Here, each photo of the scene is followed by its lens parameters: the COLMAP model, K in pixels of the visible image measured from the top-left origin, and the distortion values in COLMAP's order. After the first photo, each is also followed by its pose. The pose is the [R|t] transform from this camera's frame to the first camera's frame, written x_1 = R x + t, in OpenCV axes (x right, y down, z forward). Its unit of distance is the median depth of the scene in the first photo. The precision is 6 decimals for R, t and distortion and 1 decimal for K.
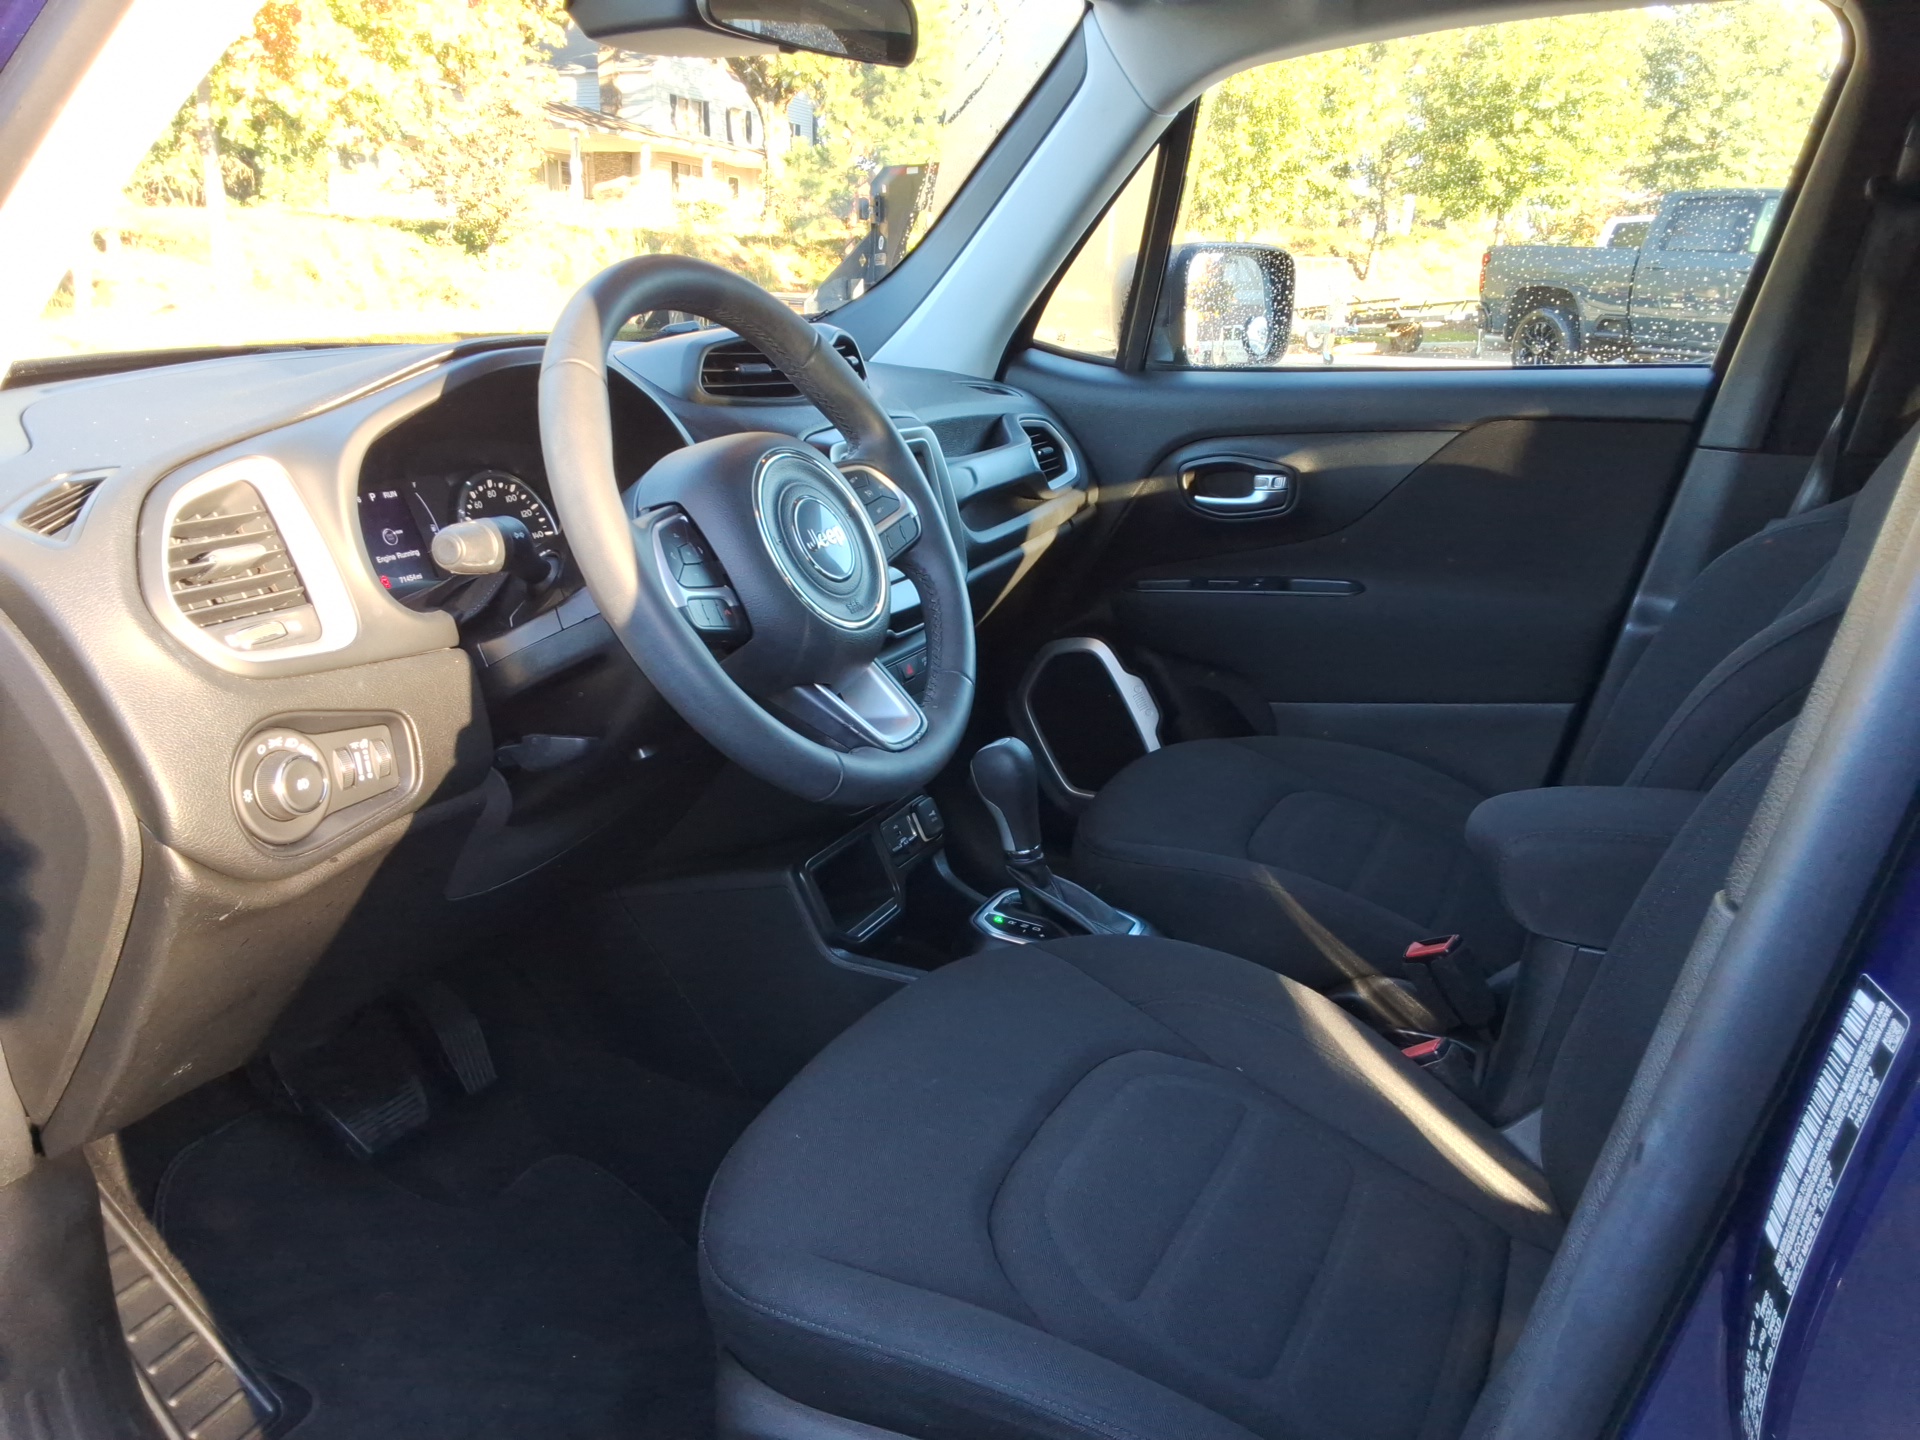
lens RADIAL K [[1549.1, 0, 973.5], [0, 1549.1, 698.9], [0, 0, 1]] dist [0.090156, -0.136383]
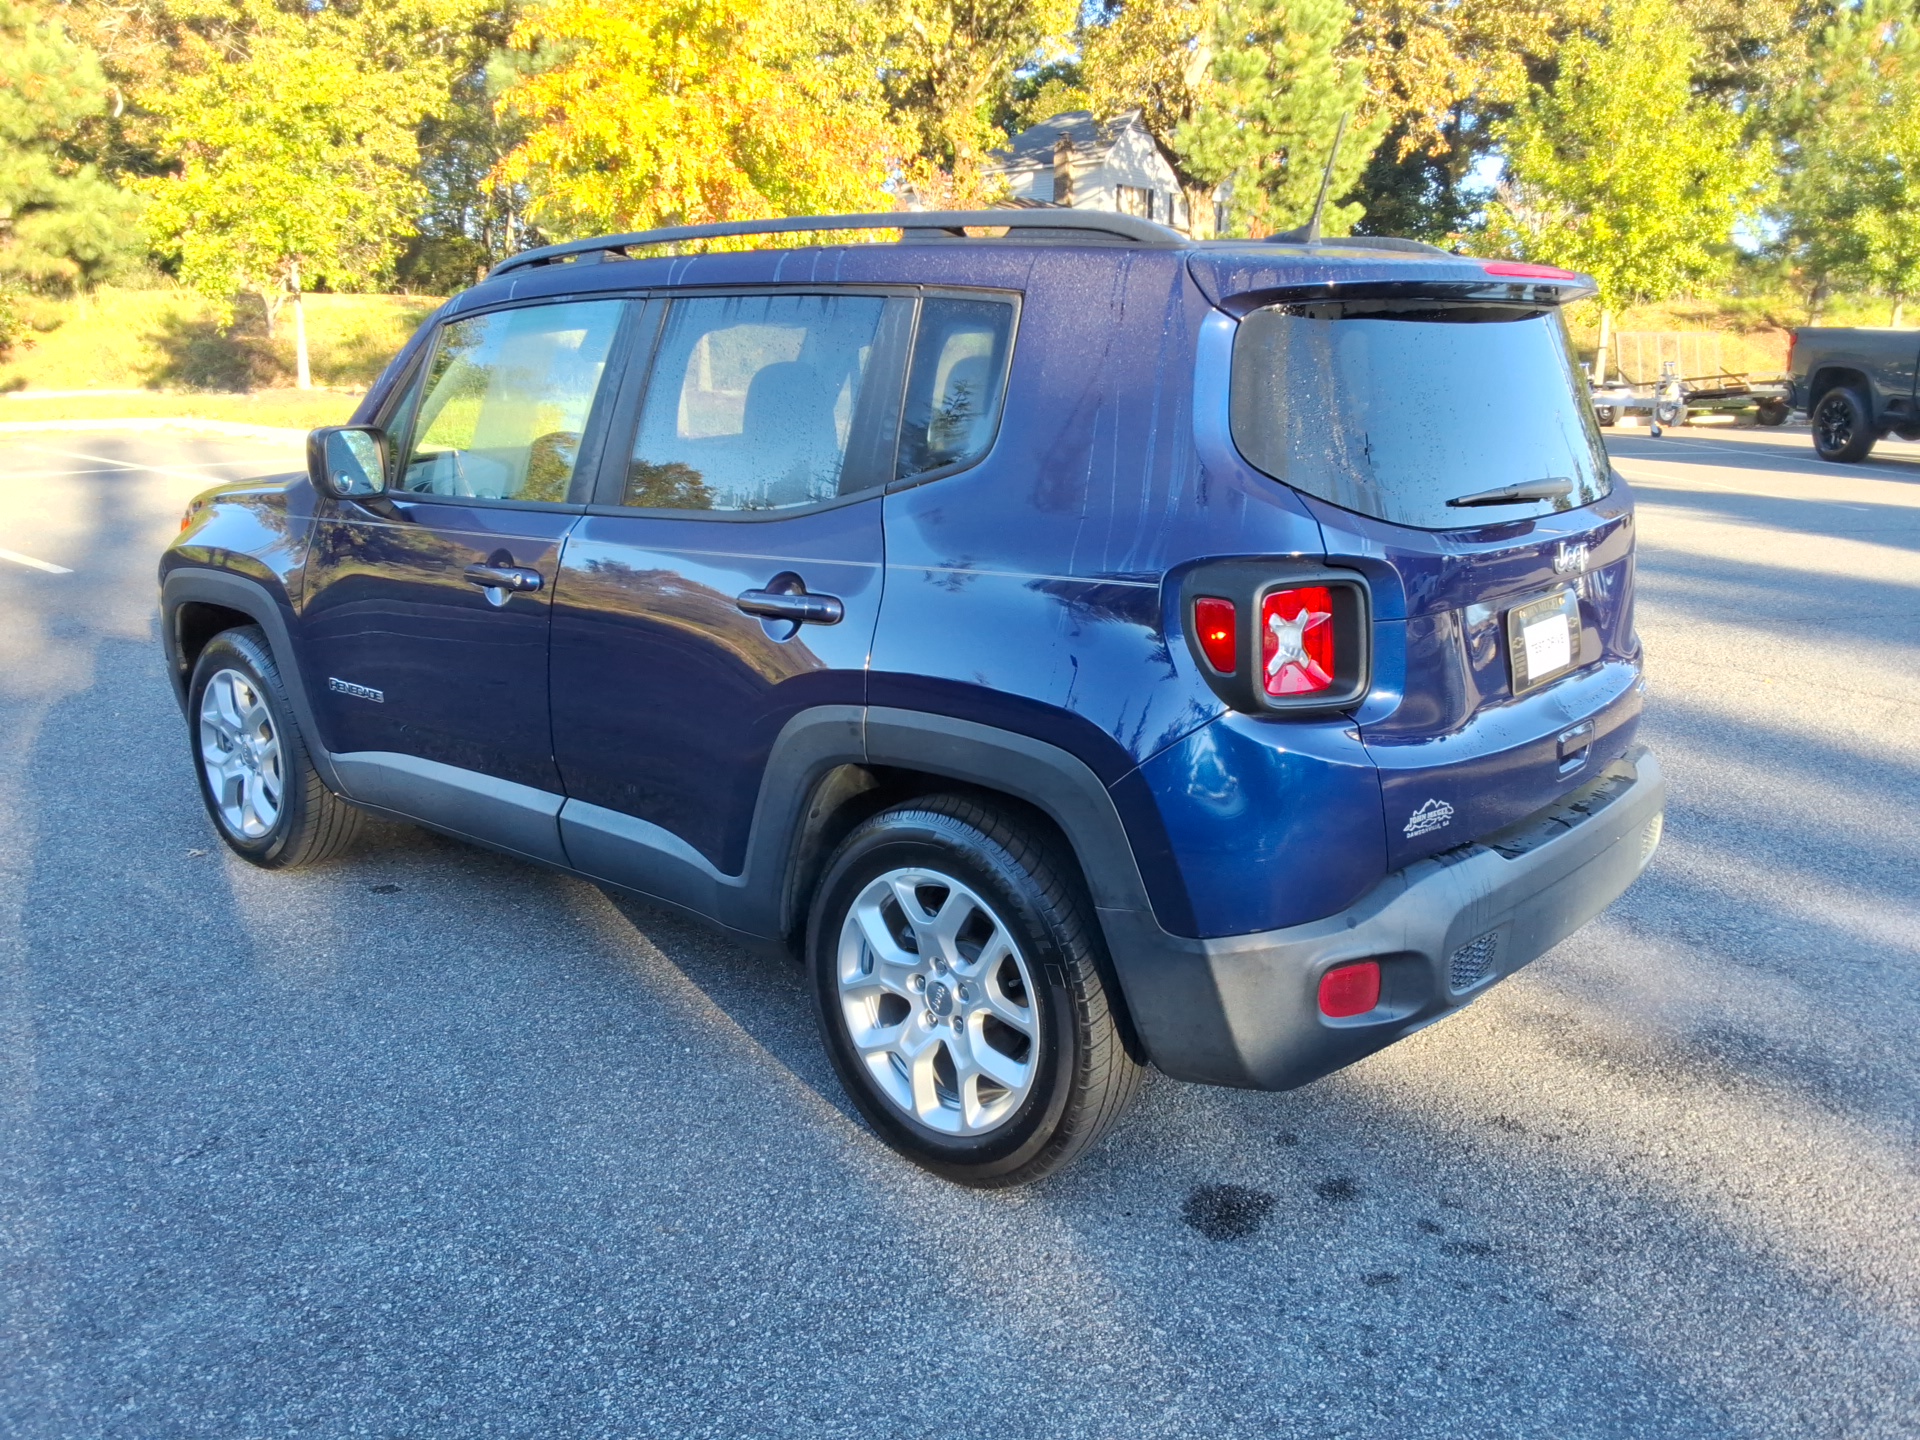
lens RADIAL K [[1547.8, 0, 972.7], [0, 1547.8, 701.9], [0, 0, 1]] dist [0.111244, -0.167019]
pose [[0.956864, 0.060651, -0.284136, 0.084945], [-0.071260, 0.997088, -0.027142, 0.019698], [0.281663, 0.046219, 0.958400, -0.109209]]
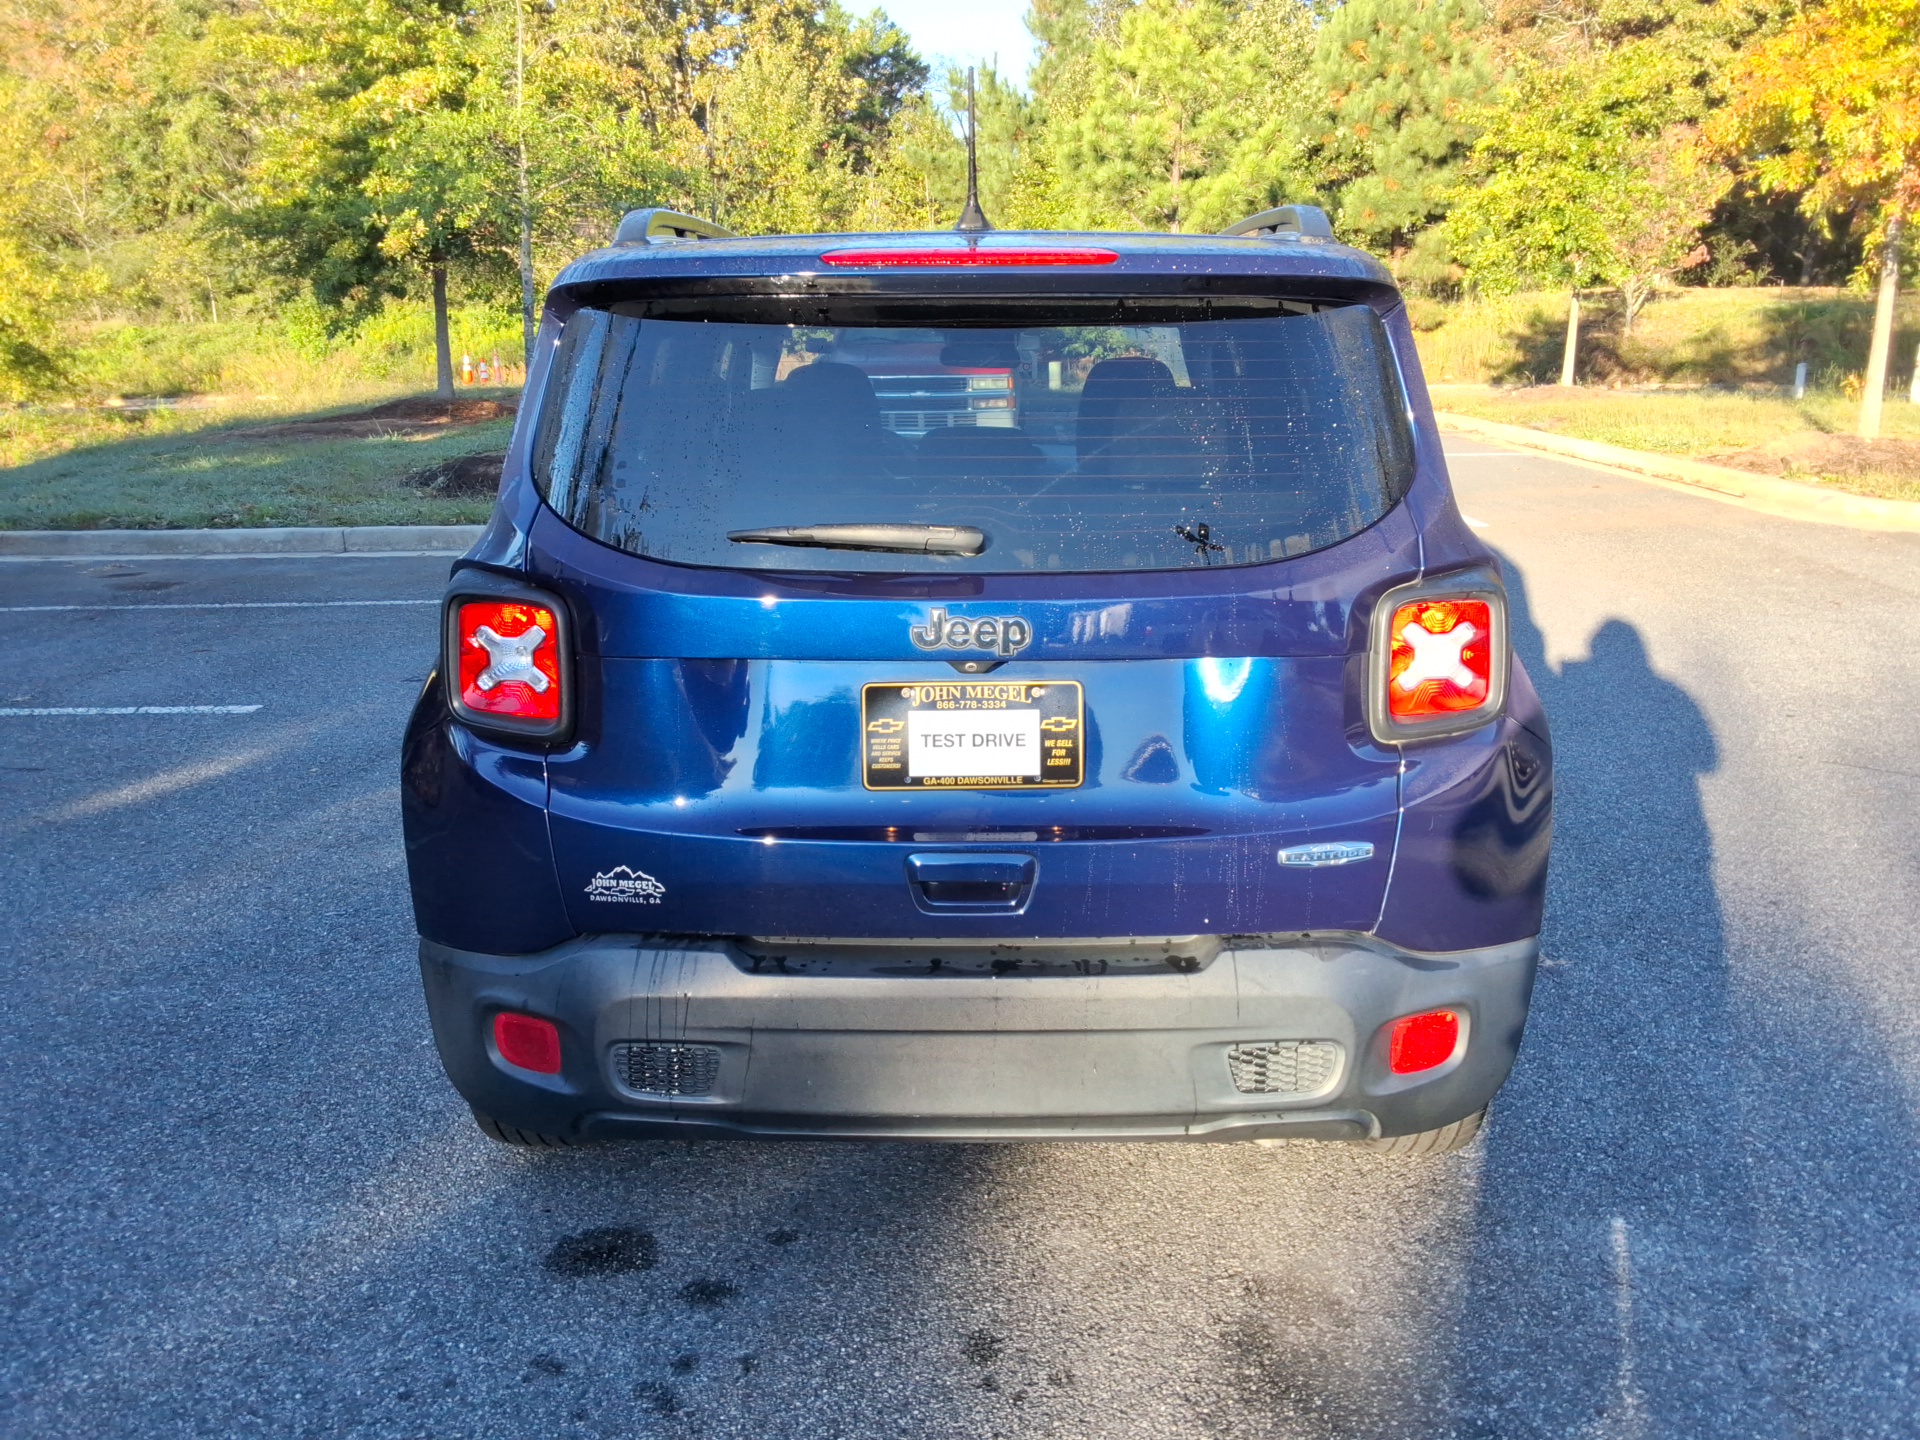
lens RADIAL K [[1547.8, 0, 972.7], [0, 1547.8, 701.9], [0, 0, 1]] dist [0.111244, -0.167019]
pose [[0.394449, 0.201110, -0.896641, 0.175212], [-0.233912, 0.965590, 0.113672, -0.003892], [0.888648, 0.164897, 0.427918, -0.021123]]
